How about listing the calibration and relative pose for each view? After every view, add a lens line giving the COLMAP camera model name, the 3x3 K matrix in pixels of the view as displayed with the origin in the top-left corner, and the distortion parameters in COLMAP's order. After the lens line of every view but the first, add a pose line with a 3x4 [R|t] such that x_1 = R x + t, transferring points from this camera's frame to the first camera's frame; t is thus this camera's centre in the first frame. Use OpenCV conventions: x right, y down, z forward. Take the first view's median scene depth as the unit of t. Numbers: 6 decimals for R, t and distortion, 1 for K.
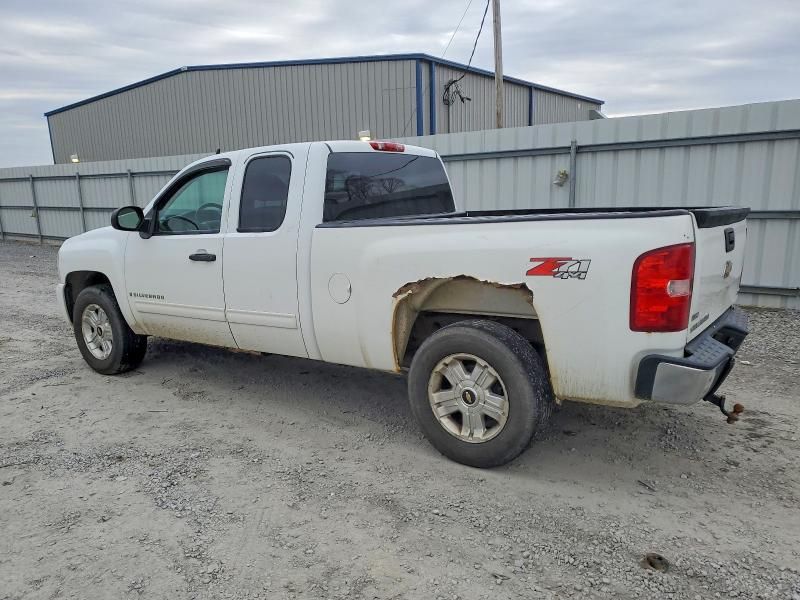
lens RADIAL K [[627.8, 0, 393.0], [0, 627.8, 298.2], [0, 0, 1]] dist [0.028143, 0.003781]
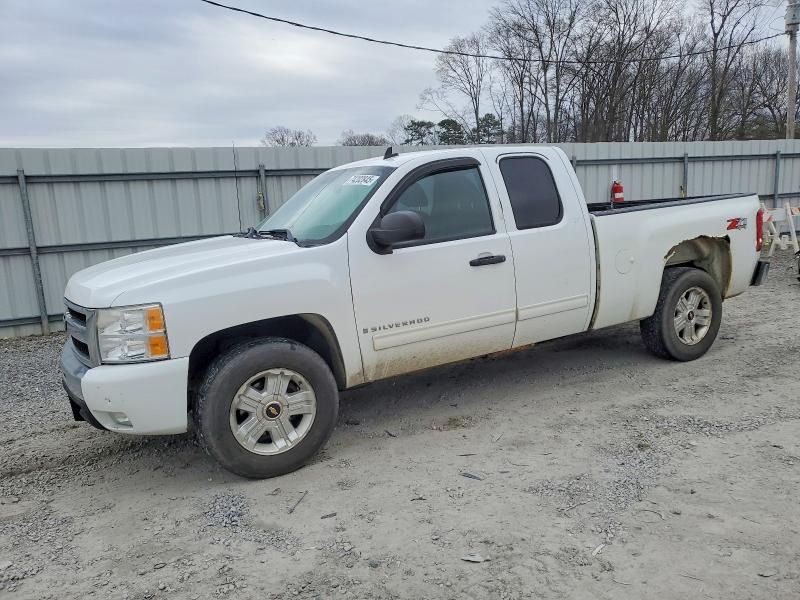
lens RADIAL K [[627.8, 0, 394.6], [0, 627.8, 302.5], [0, 0, 1]] dist [0.028143, 0.003781]
pose [[0.417528, -0.141741, 0.897541, -1.199148], [0.197215, 0.978349, 0.062759, -0.088949], [-0.887004, 0.150805, 0.436442, 0.722648]]
